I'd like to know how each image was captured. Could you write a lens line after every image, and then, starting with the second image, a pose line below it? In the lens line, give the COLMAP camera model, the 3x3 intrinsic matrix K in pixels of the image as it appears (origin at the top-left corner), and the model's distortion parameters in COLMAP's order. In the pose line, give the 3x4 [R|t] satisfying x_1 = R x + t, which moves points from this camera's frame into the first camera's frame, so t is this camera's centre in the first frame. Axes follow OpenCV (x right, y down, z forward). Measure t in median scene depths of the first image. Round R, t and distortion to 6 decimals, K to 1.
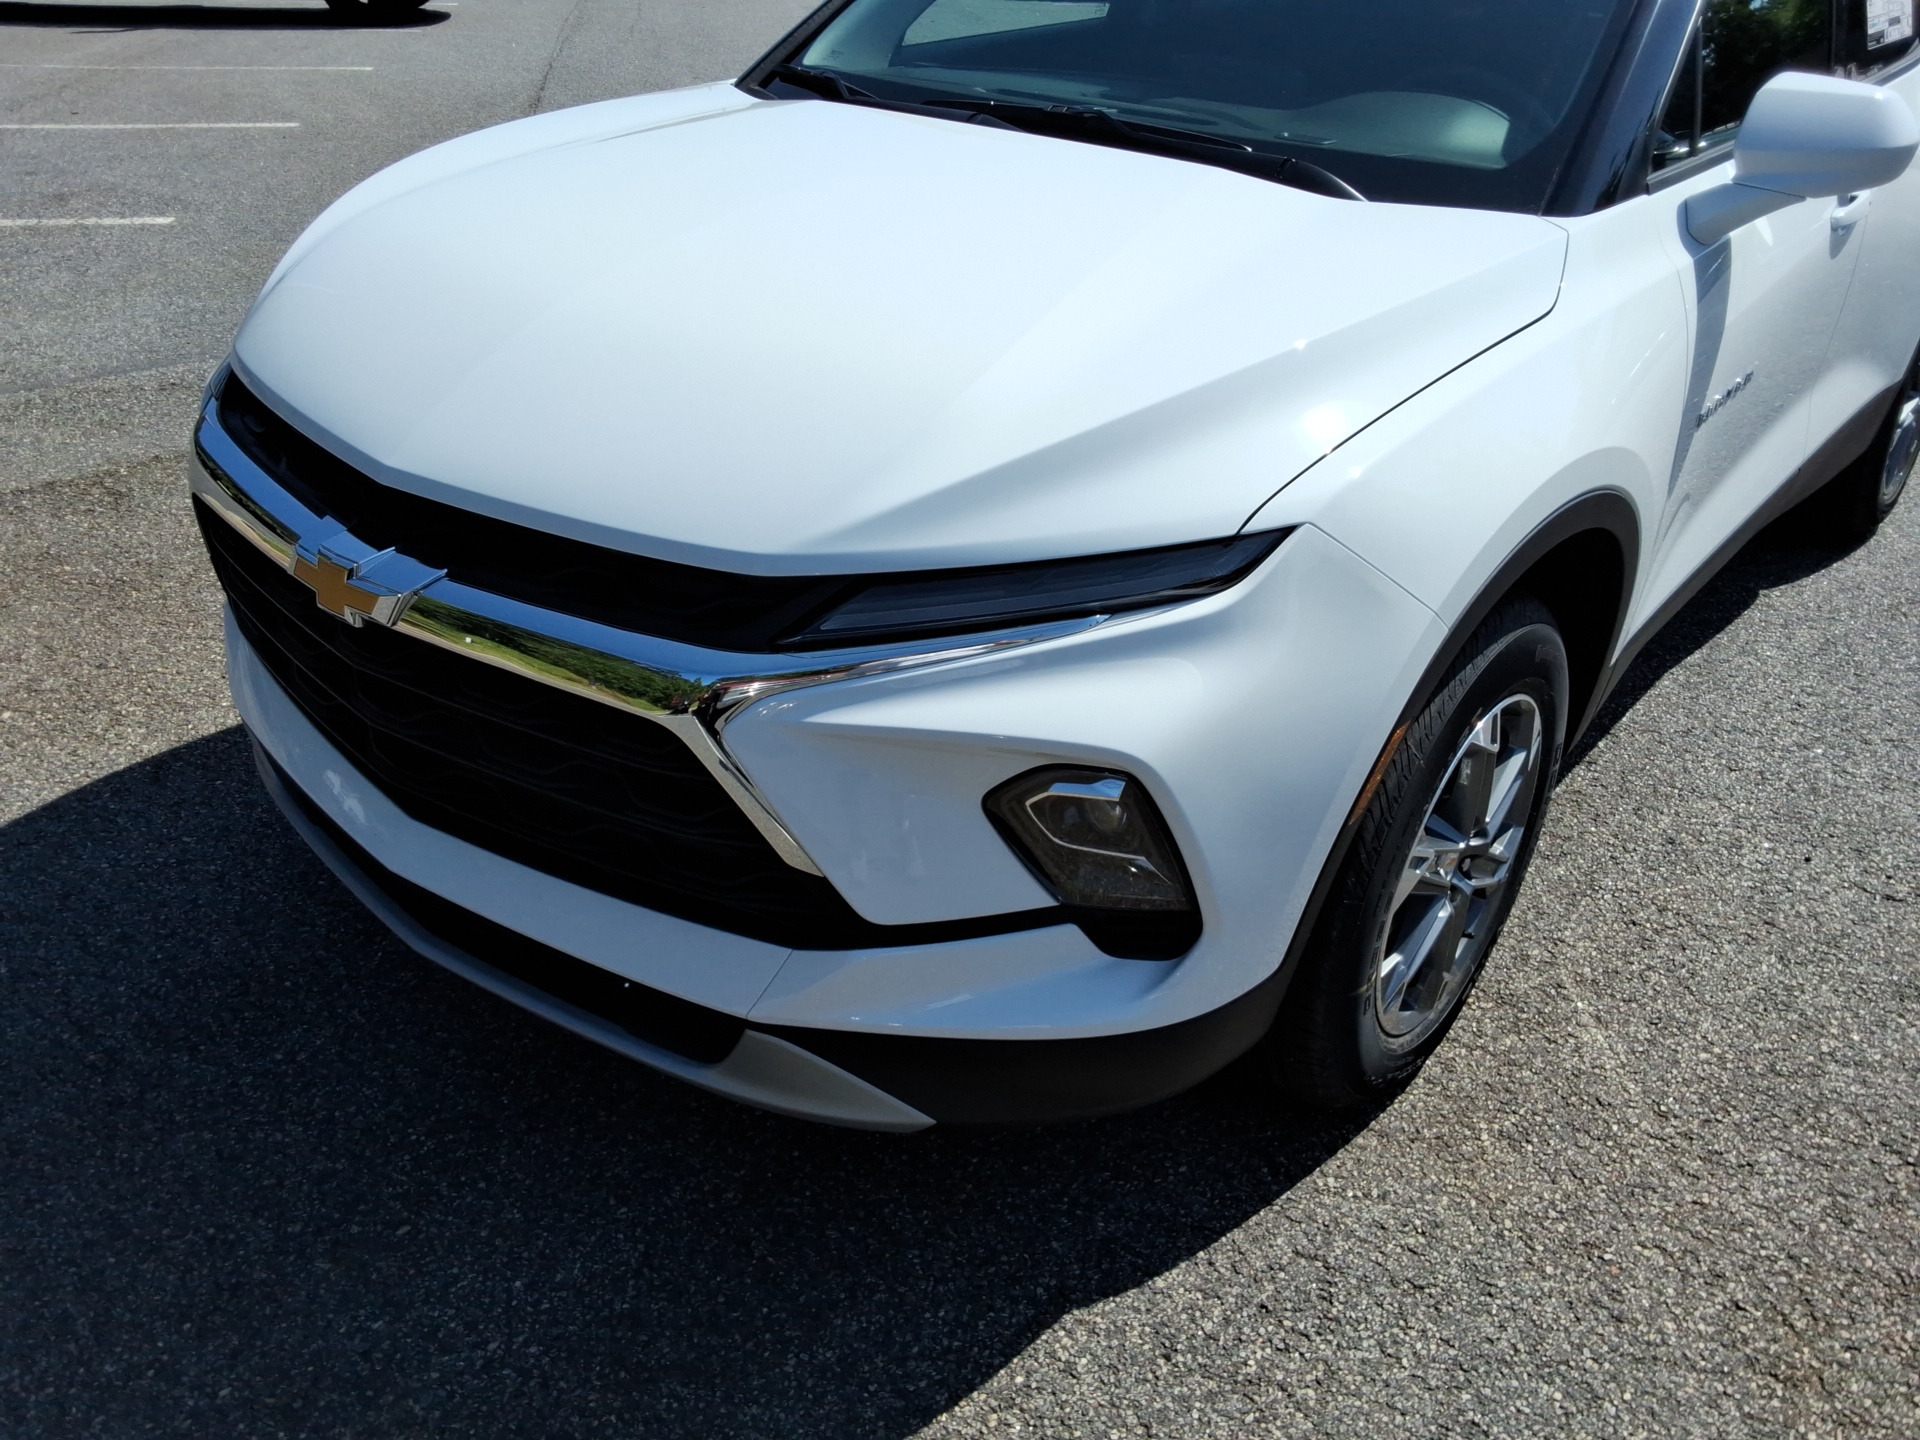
lens RADIAL K [[1541.6, 0, 973.0], [0, 1541.6, 684.6], [0, 0, 1]] dist [0.103961, -0.159522]
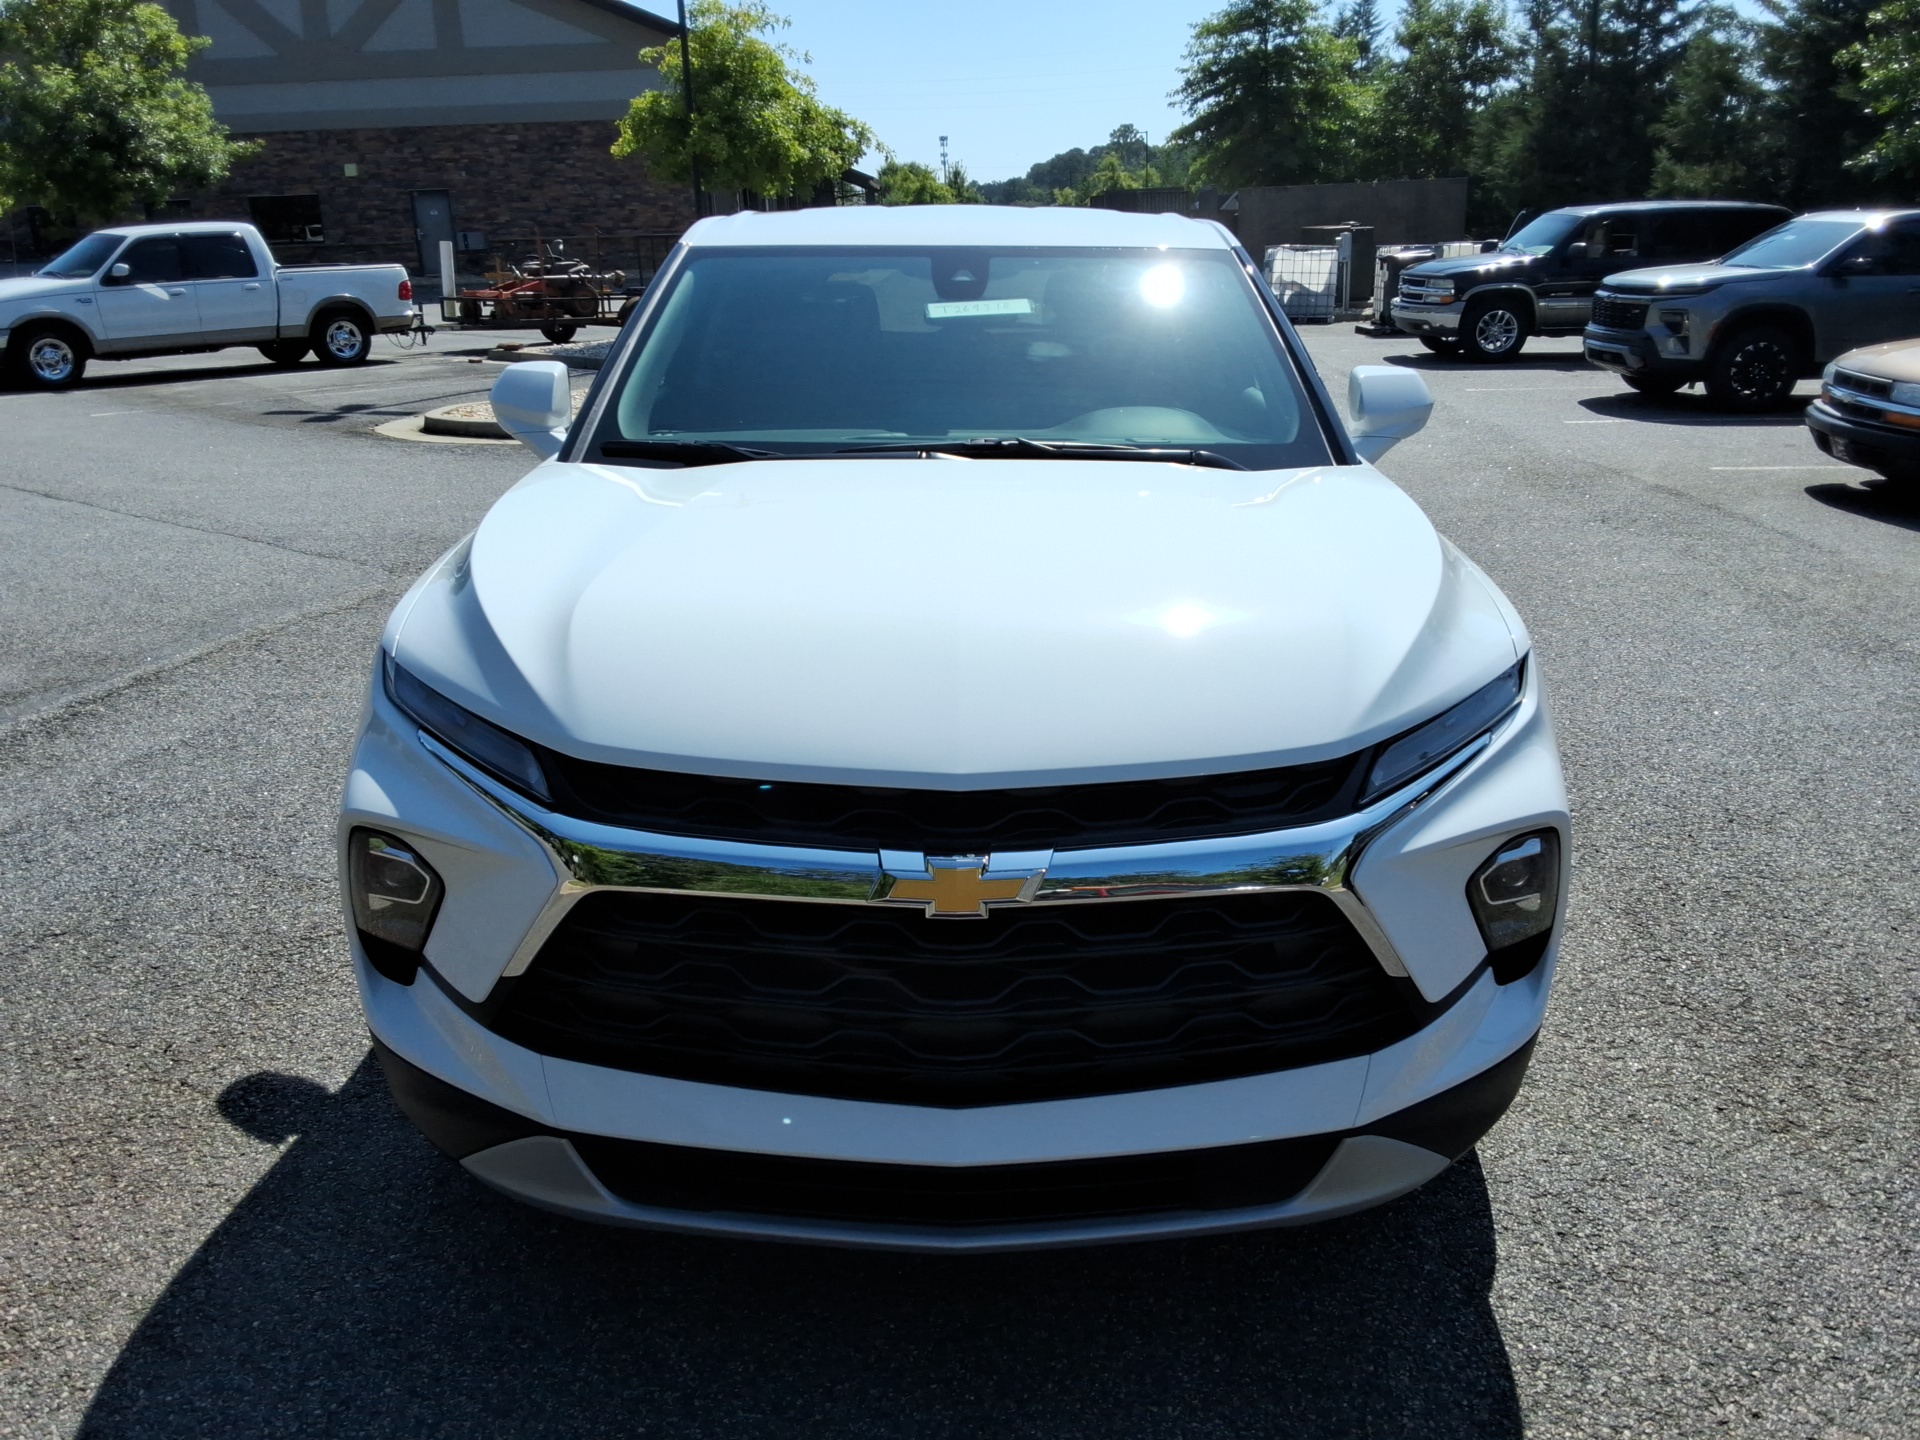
lens RADIAL K [[1541.6, 0, 959.3], [0, 1541.6, 718.8], [0, 0, 1]] dist [0.103961, -0.159522]
pose [[0.770308, -0.212551, 0.601205, -1.105427], [0.321620, 0.943611, -0.078478, -0.095505], [-0.550623, 0.253812, 0.795232, 0.119516]]
